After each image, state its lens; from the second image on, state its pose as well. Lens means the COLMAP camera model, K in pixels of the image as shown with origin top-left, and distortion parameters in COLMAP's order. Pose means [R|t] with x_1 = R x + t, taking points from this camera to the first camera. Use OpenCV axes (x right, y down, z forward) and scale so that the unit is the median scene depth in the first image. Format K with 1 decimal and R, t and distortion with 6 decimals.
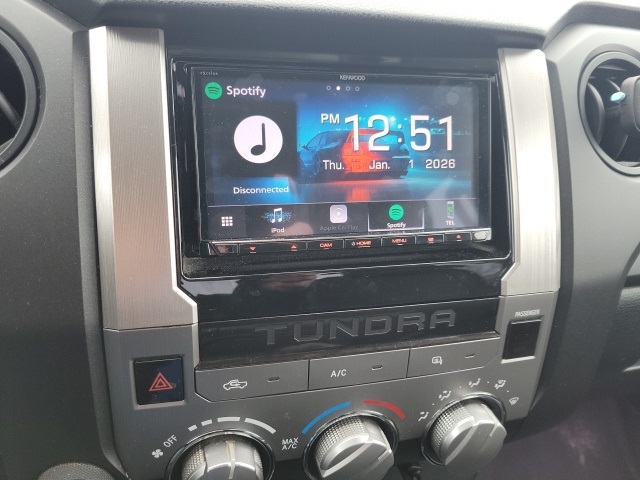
lens RADIAL K [[479.9, 0, 324.0], [0, 479.9, 241.5], [0, 0, 1]] dist [0.038987, -0.012943]
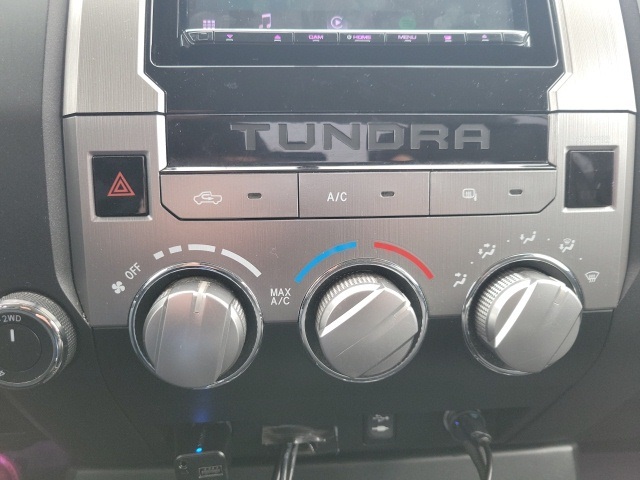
lens RADIAL K [[479.9, 0, 324.0], [0, 479.9, 241.5], [0, 0, 1]] dist [0.038987, -0.012943]
pose [[0.981893, -0.039569, -0.185259, 0.153659], [-0.003897, 0.973516, -0.228587, 0.526118], [0.189397, 0.225170, 0.955734, 0.246193]]
